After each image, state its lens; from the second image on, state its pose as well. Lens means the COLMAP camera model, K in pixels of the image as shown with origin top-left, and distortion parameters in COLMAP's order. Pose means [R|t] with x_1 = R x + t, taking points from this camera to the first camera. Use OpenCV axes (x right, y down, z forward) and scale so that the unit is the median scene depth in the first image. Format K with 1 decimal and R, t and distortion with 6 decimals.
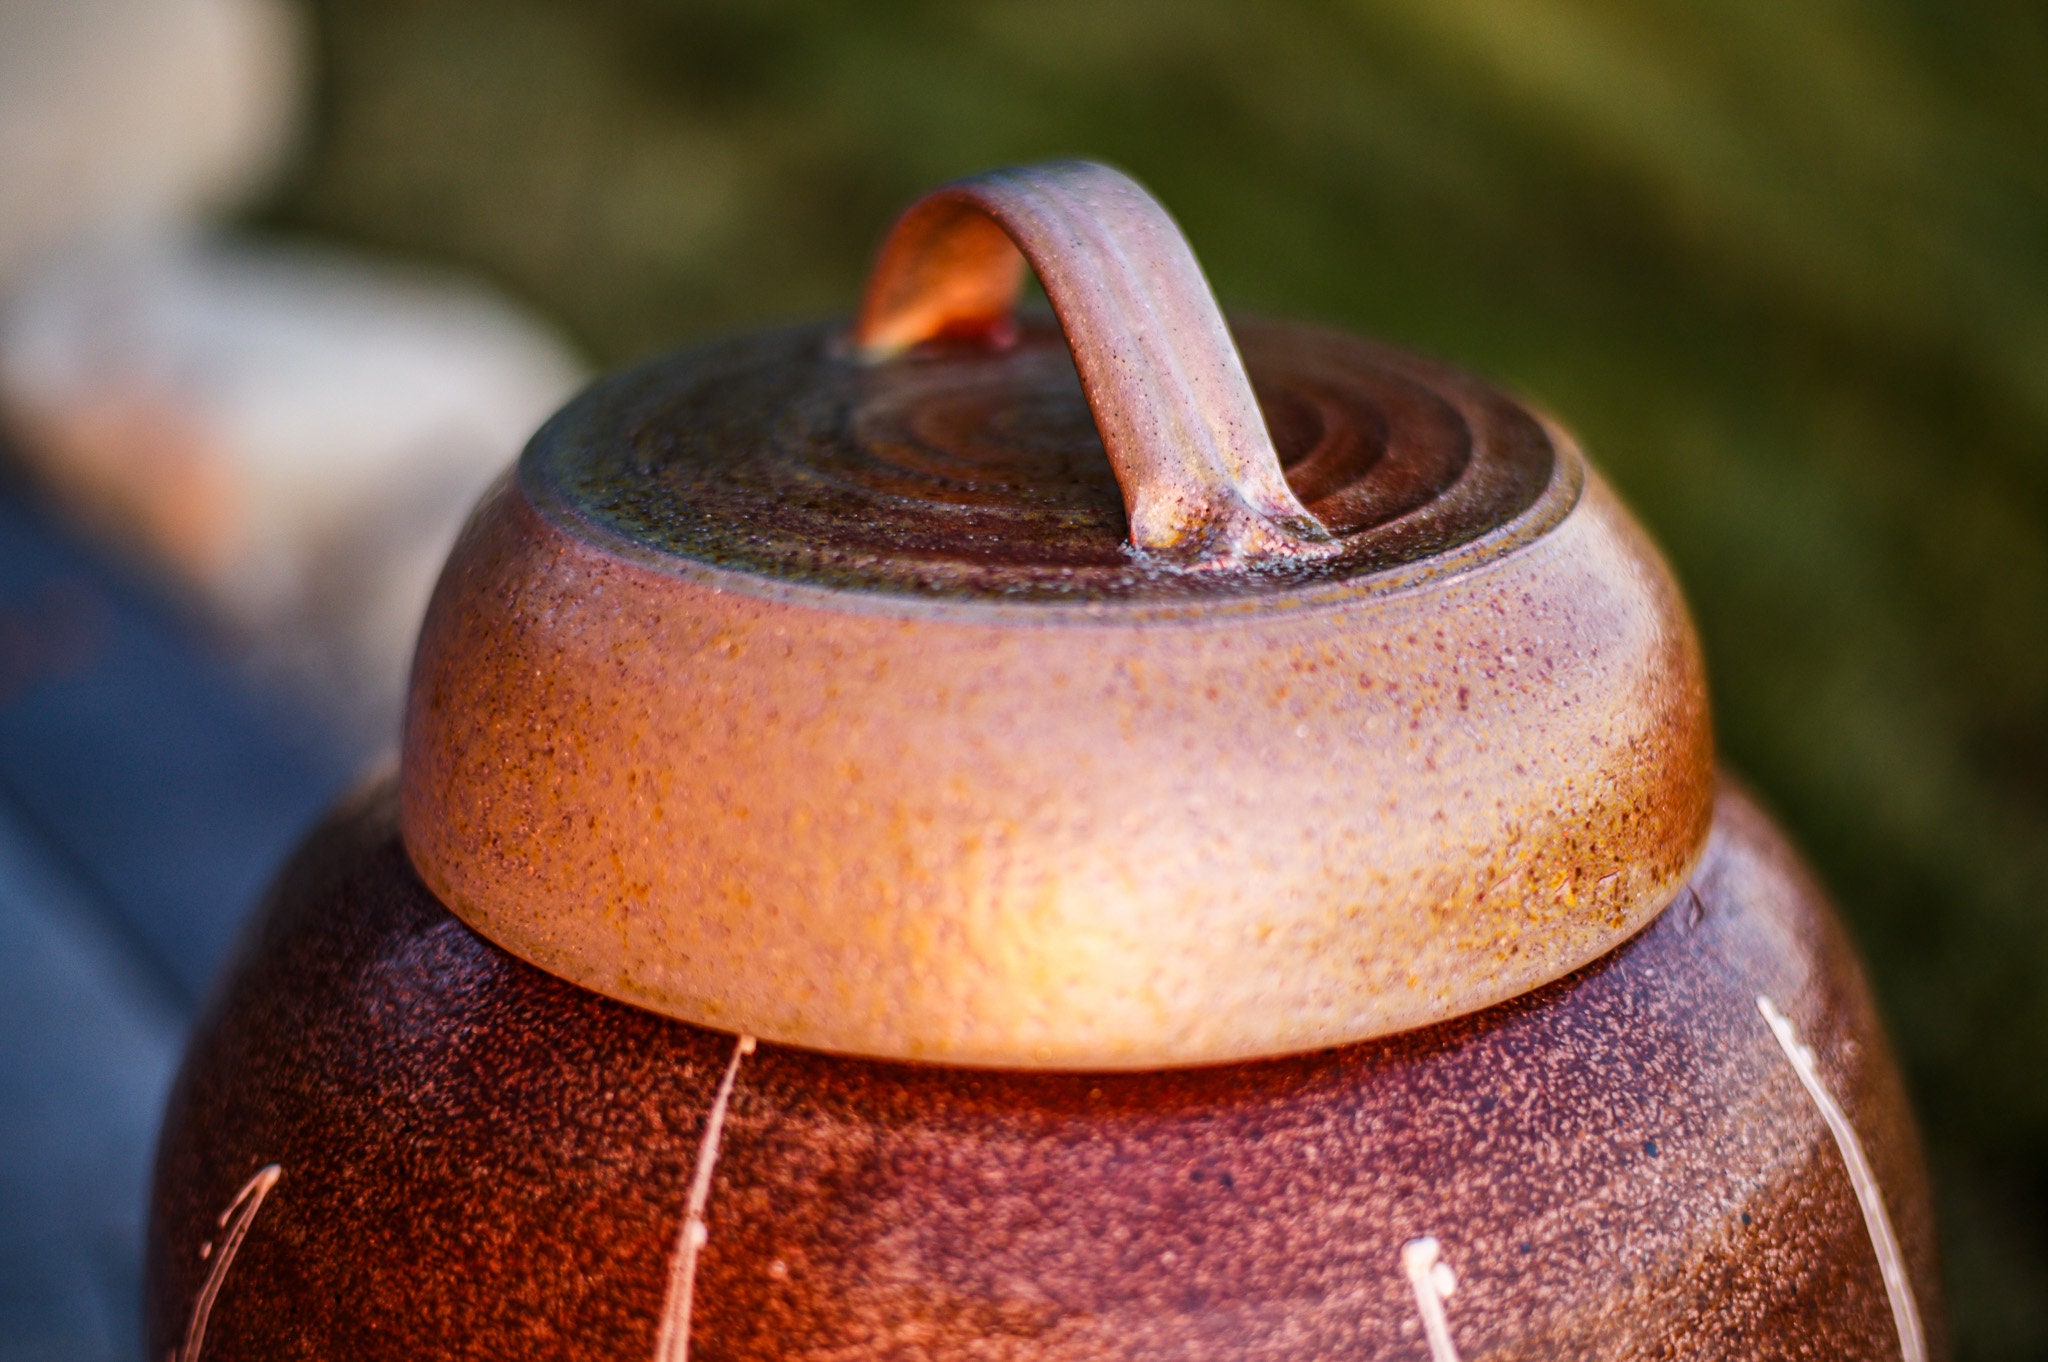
lens RADIAL K [[3058.0, 0, 1028.5], [0, 3058.0, 680.8], [0, 0, 1]] dist [0.011268, 0.000000]
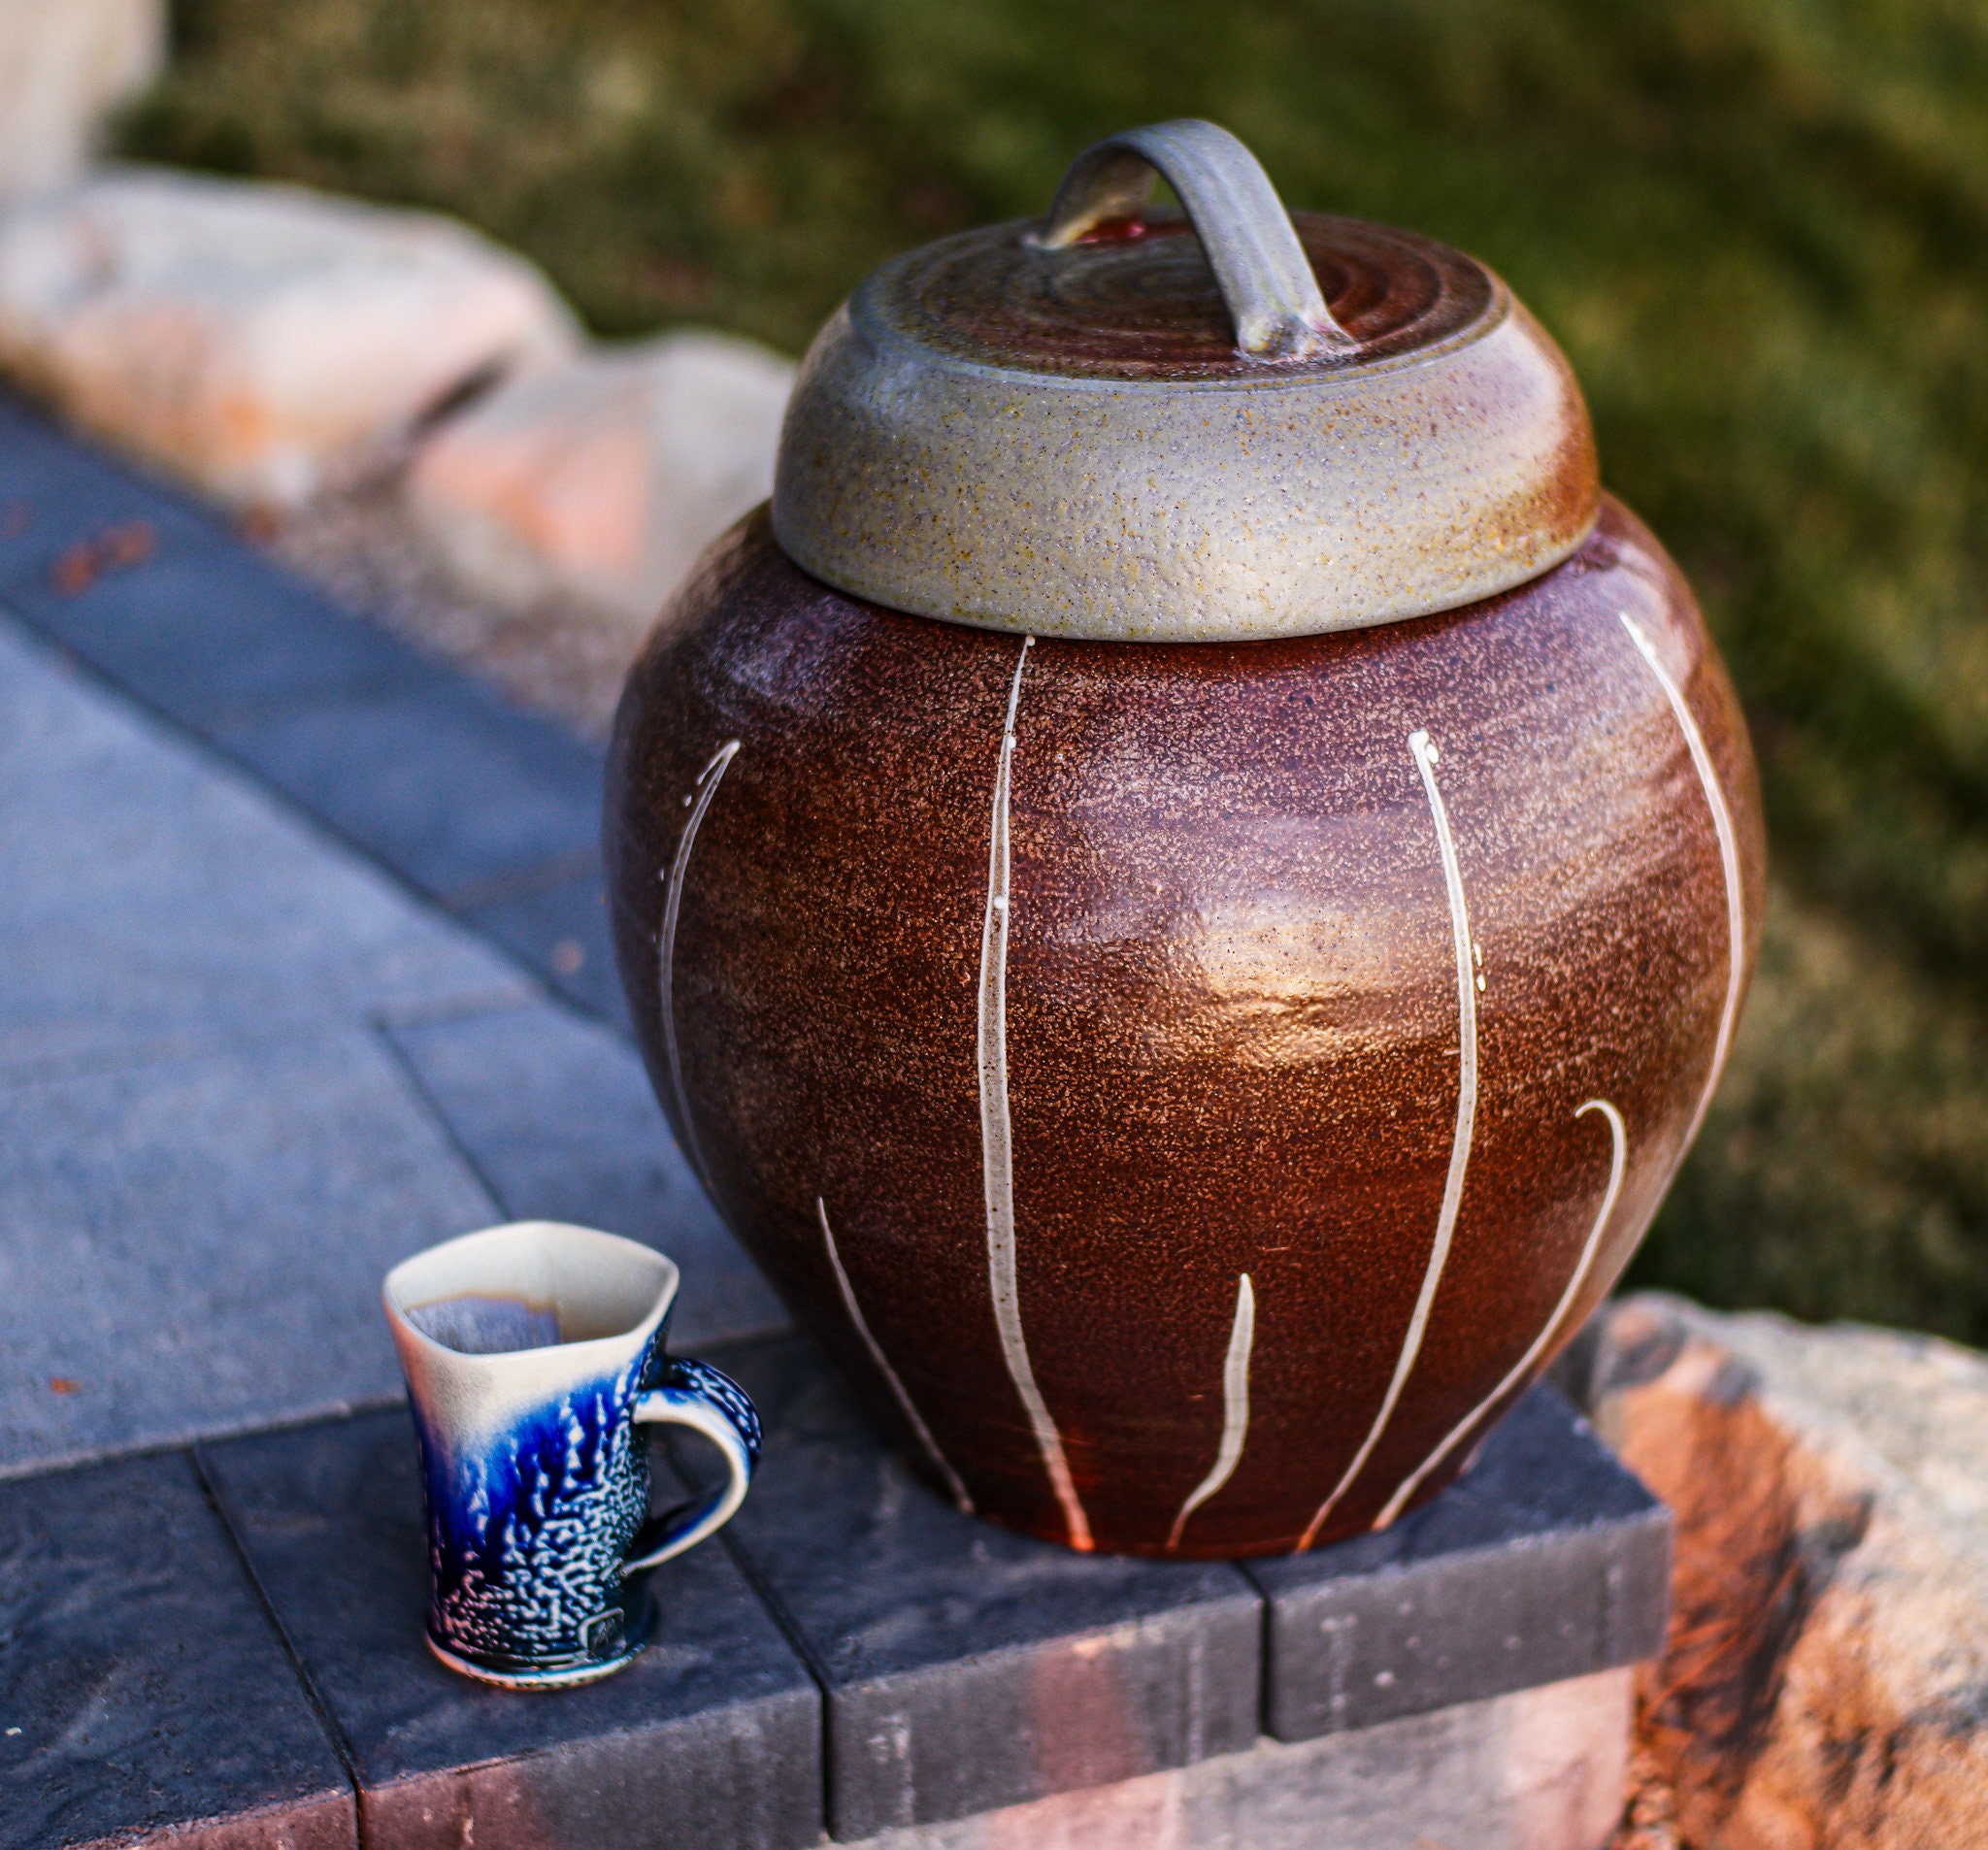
lens RADIAL K [[5191.9, 0, 992.1], [0, 5191.9, 924.7], [0, 0, 1]] dist [-0.058815, 0.000000]
pose [[0.999139, -0.034180, 0.023500, -0.188458], [0.033656, 0.999183, 0.022360, 0.212890], [-0.024245, -0.021550, 0.999474, -1.953866]]
